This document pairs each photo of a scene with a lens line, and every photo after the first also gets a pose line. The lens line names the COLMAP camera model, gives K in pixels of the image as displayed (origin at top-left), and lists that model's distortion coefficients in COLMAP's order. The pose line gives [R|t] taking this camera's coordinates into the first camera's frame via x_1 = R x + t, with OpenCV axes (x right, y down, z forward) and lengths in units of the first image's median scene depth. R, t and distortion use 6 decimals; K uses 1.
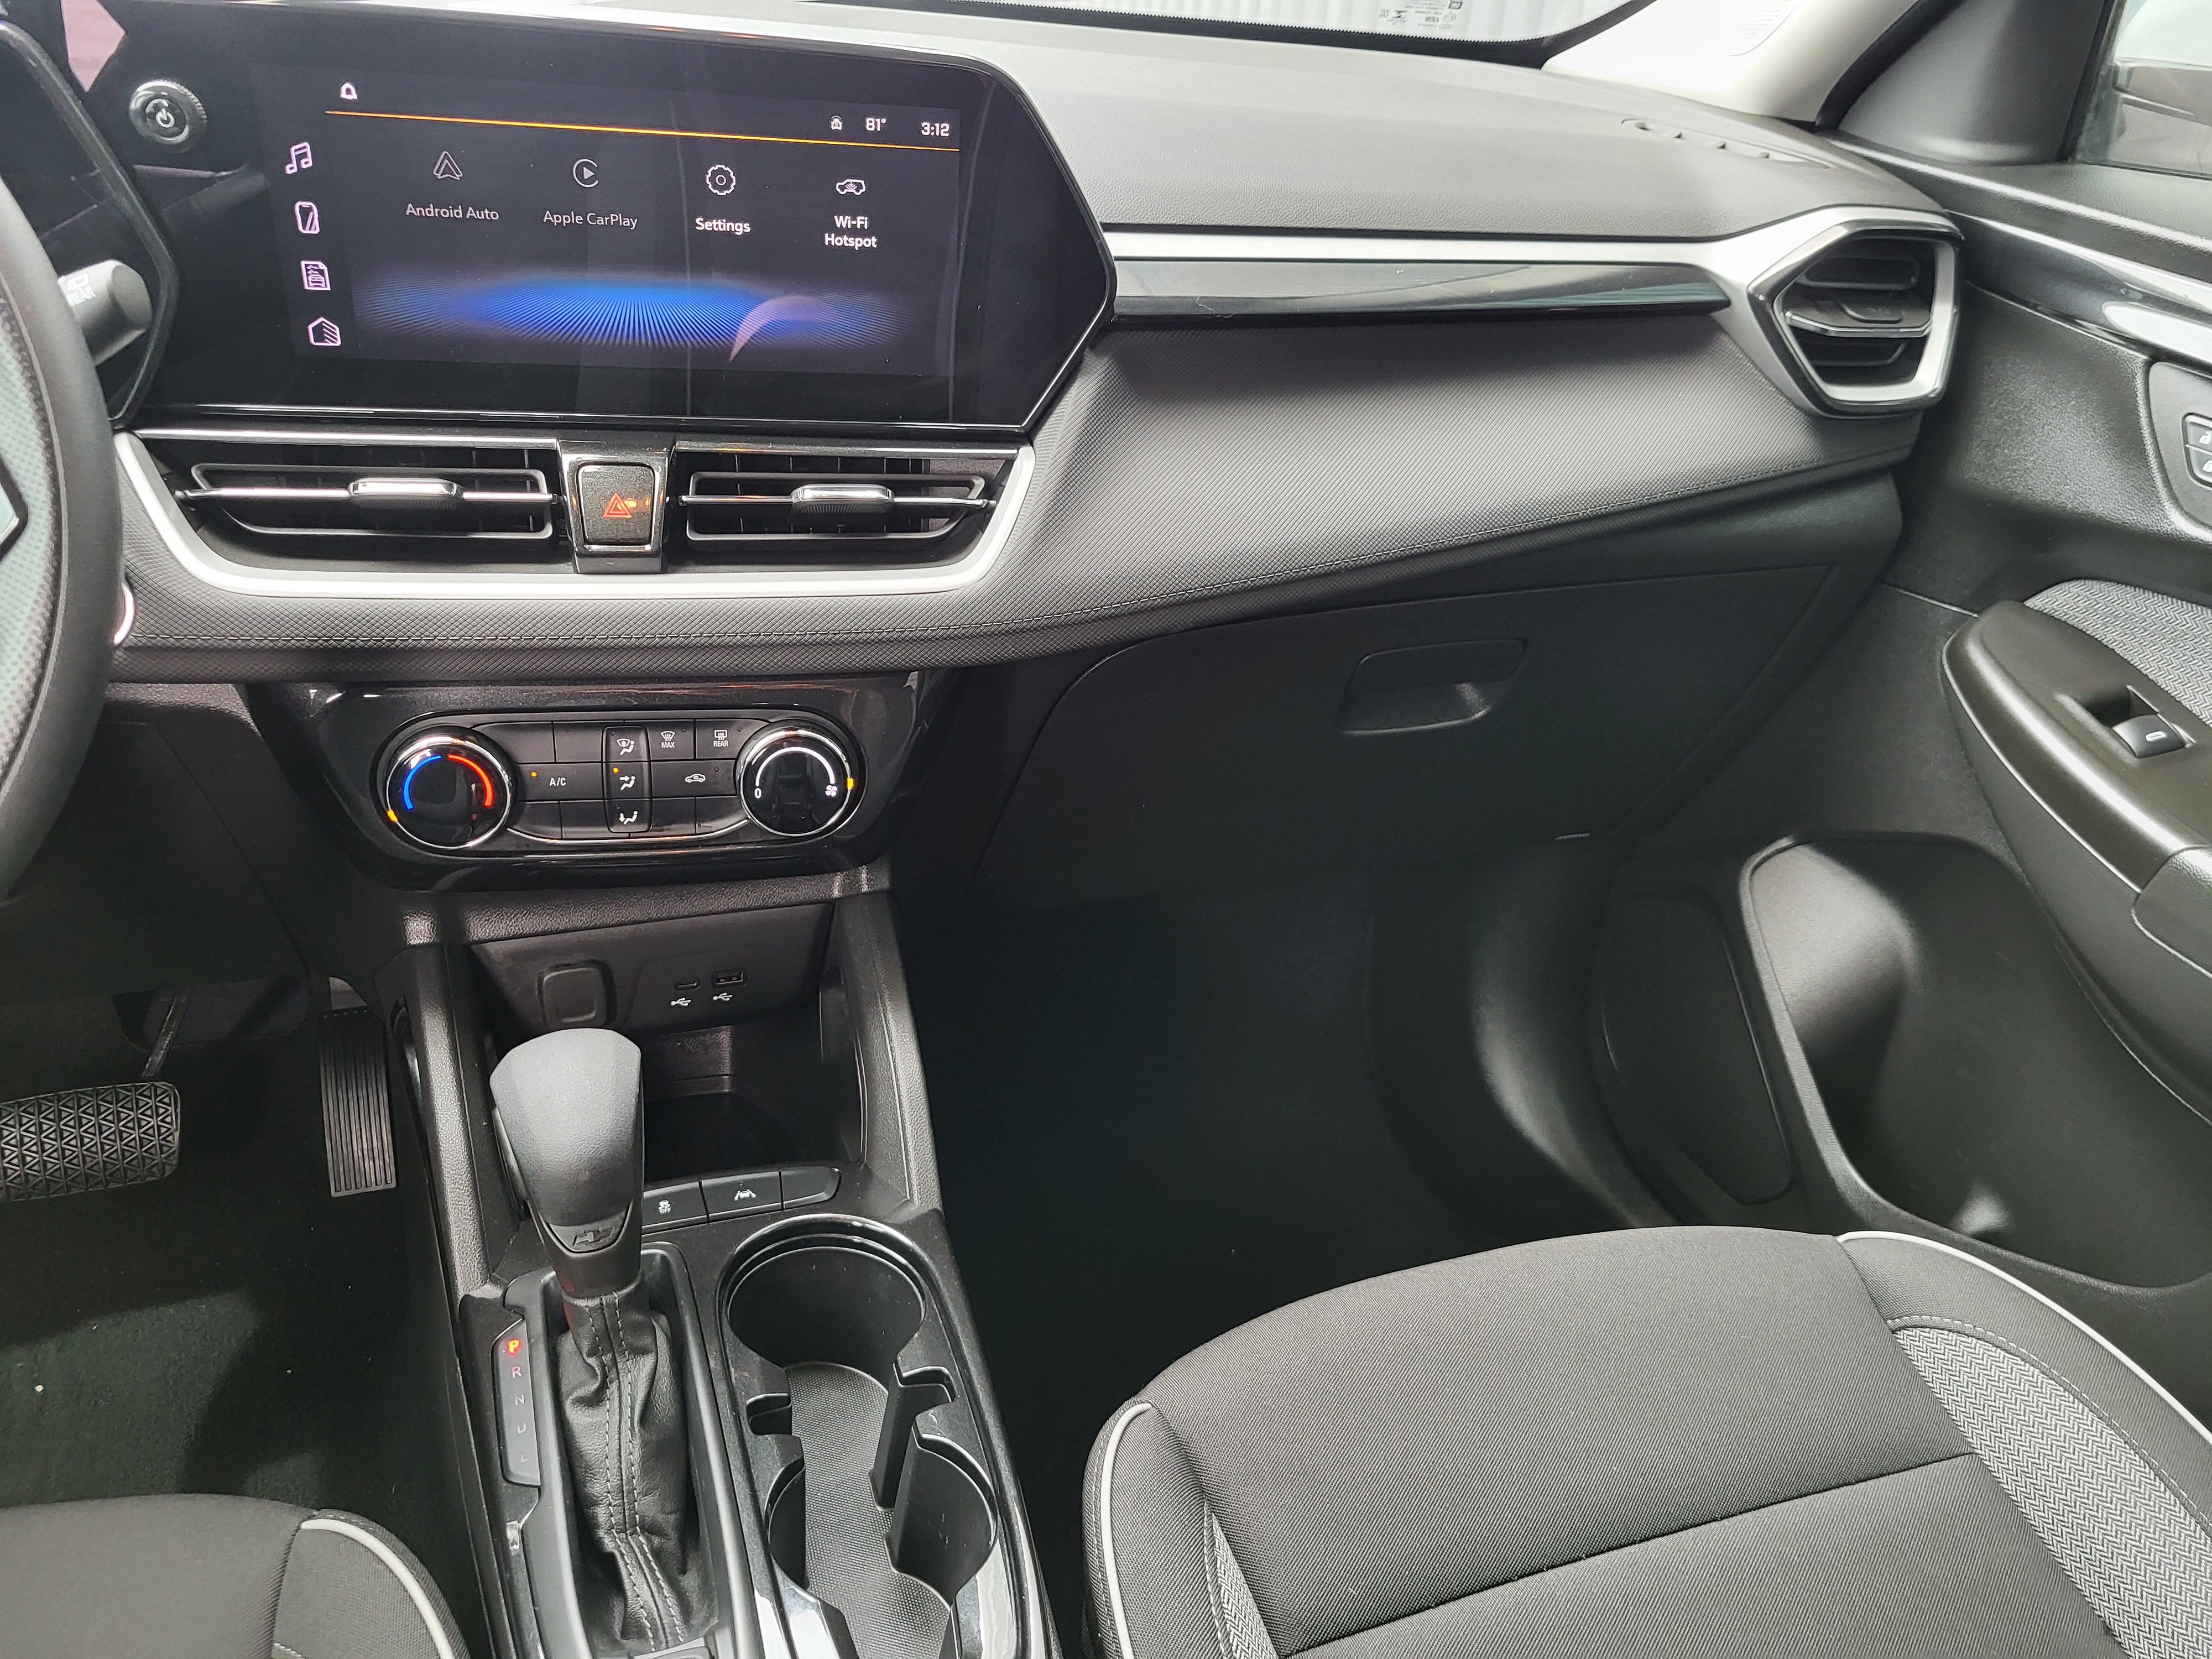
lens RADIAL K [[1680.7, 0, 1094.7], [0, 1680.7, 815.6], [0, 0, 1]] dist [0.038388, -0.027706]
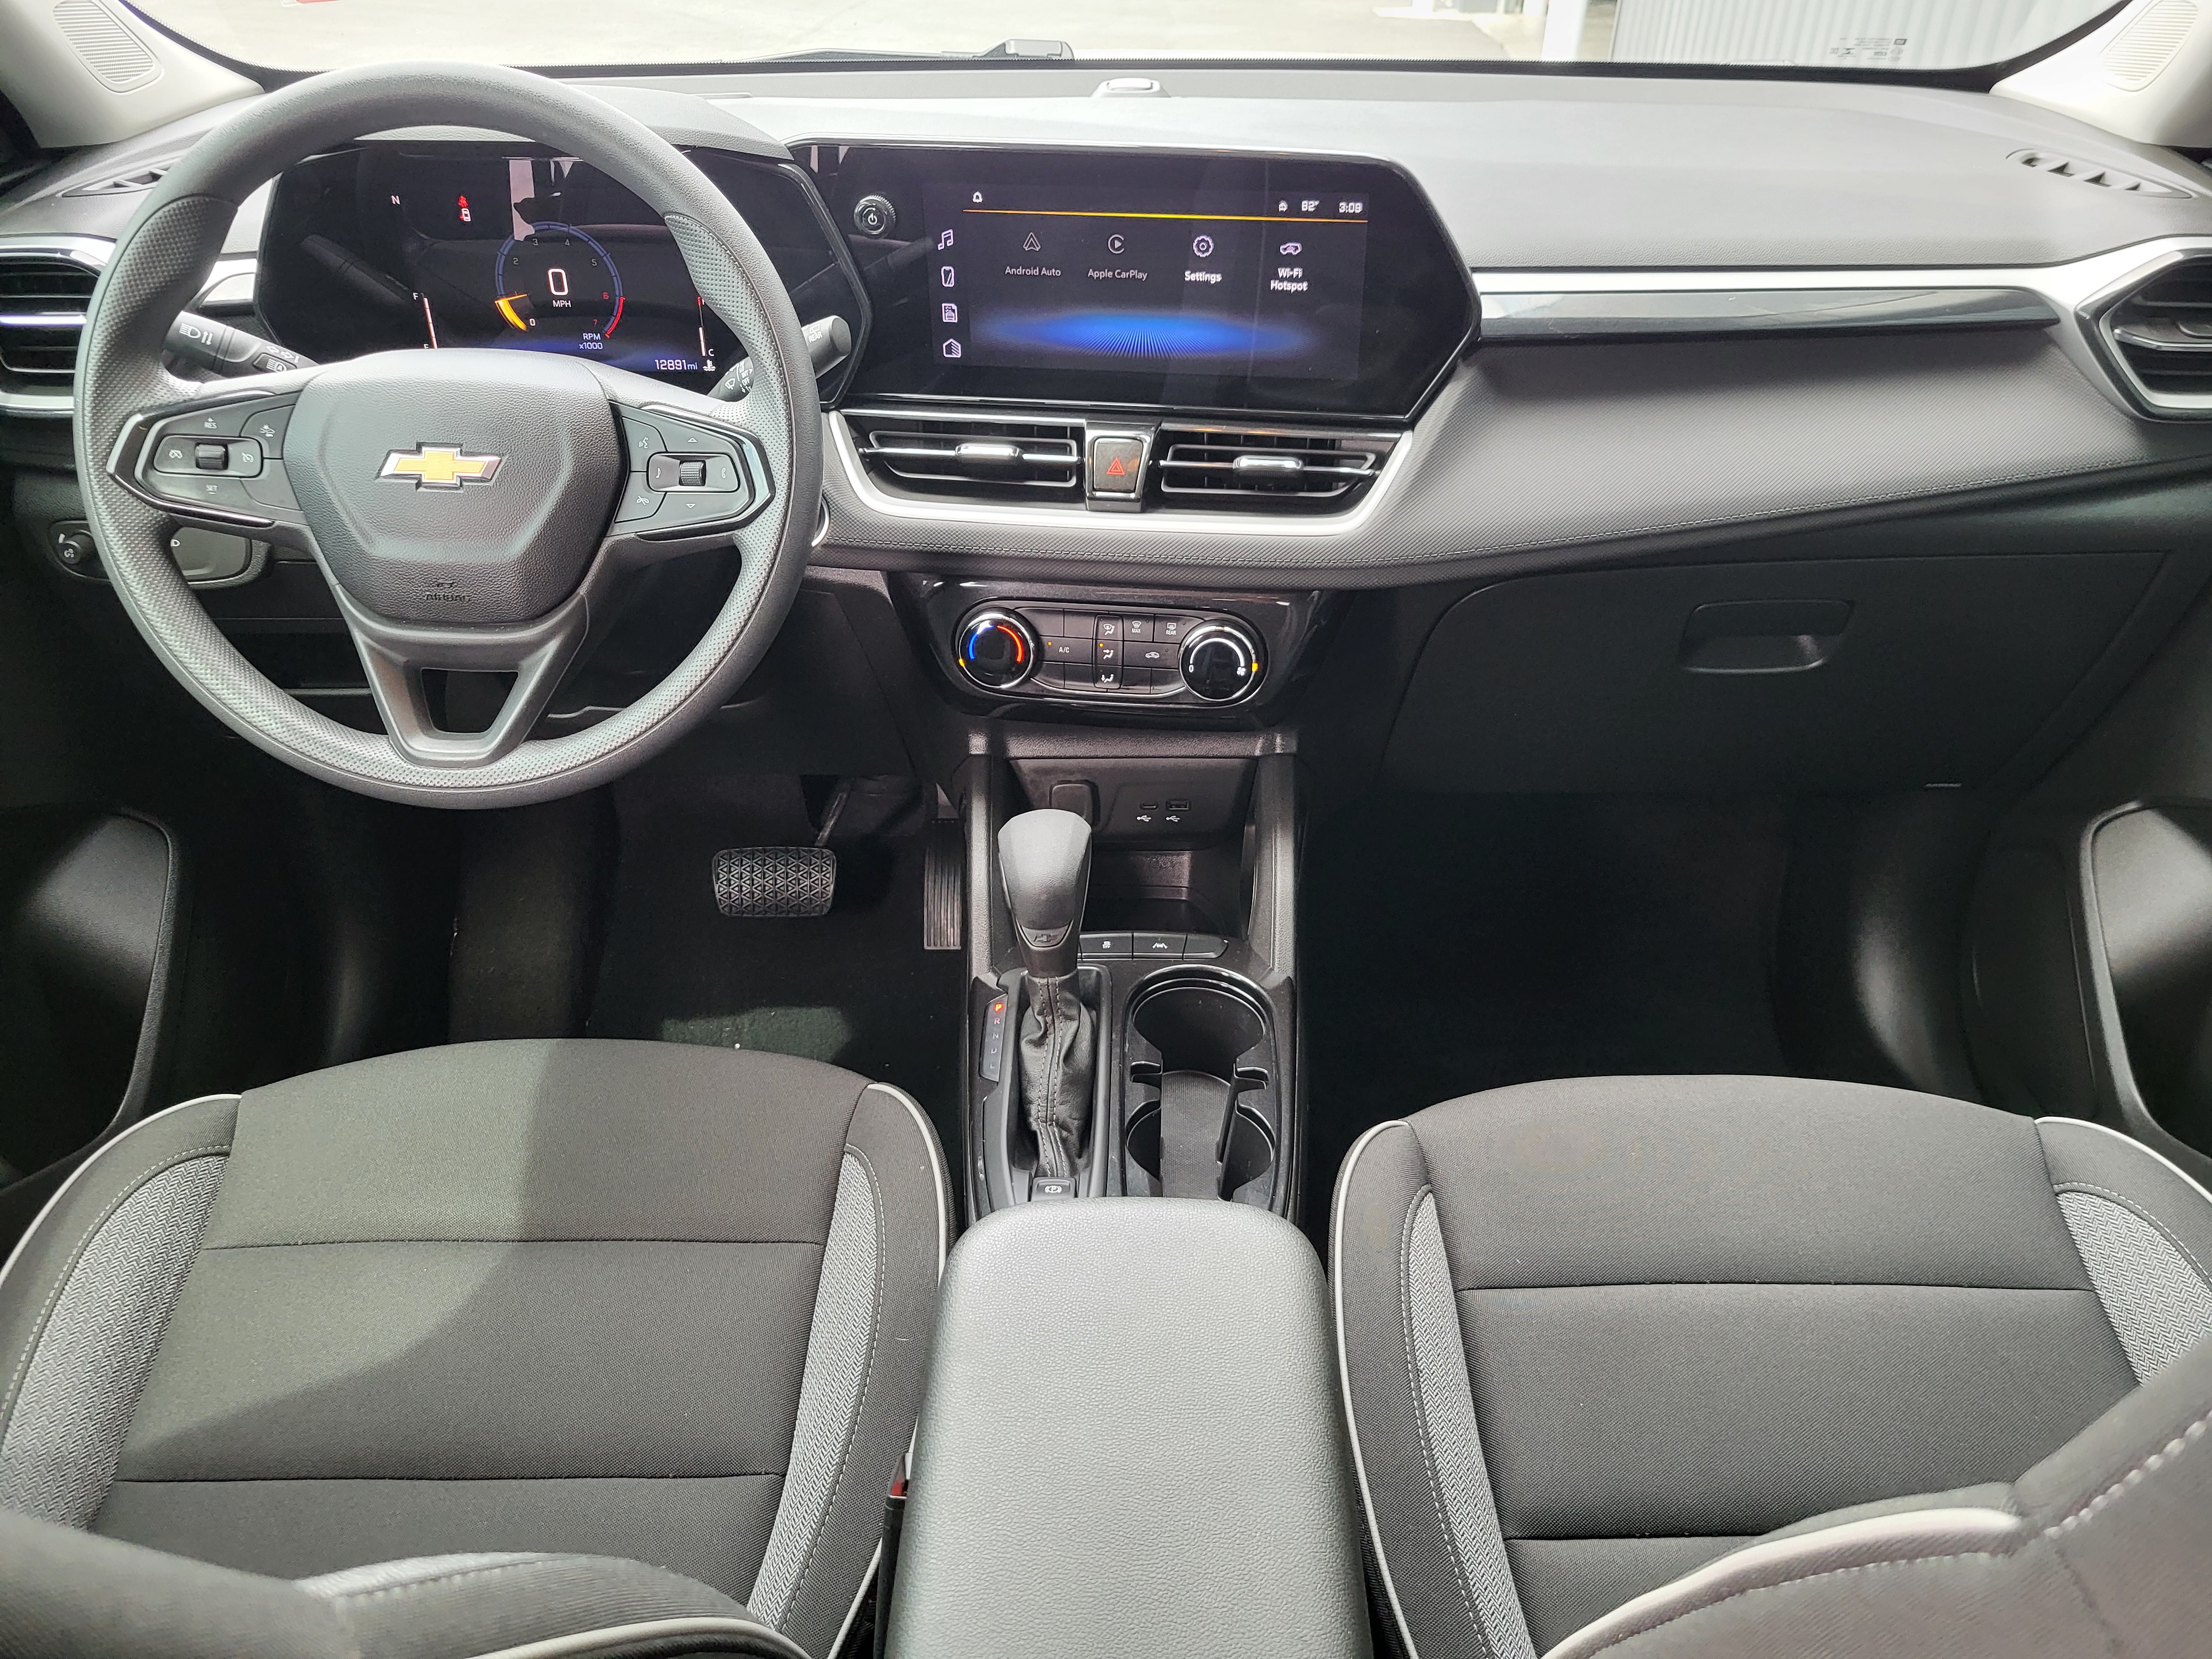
lens RADIAL K [[1680.7, 0, 1094.7], [0, 1680.7, 815.6], [0, 0, 1]] dist [0.038388, -0.027706]
pose [[0.928526, 0.110755, -0.354363, 0.253857], [-0.099022, 0.993771, 0.051134, 0.047565], [0.357819, -0.012389, 0.933709, -0.389856]]
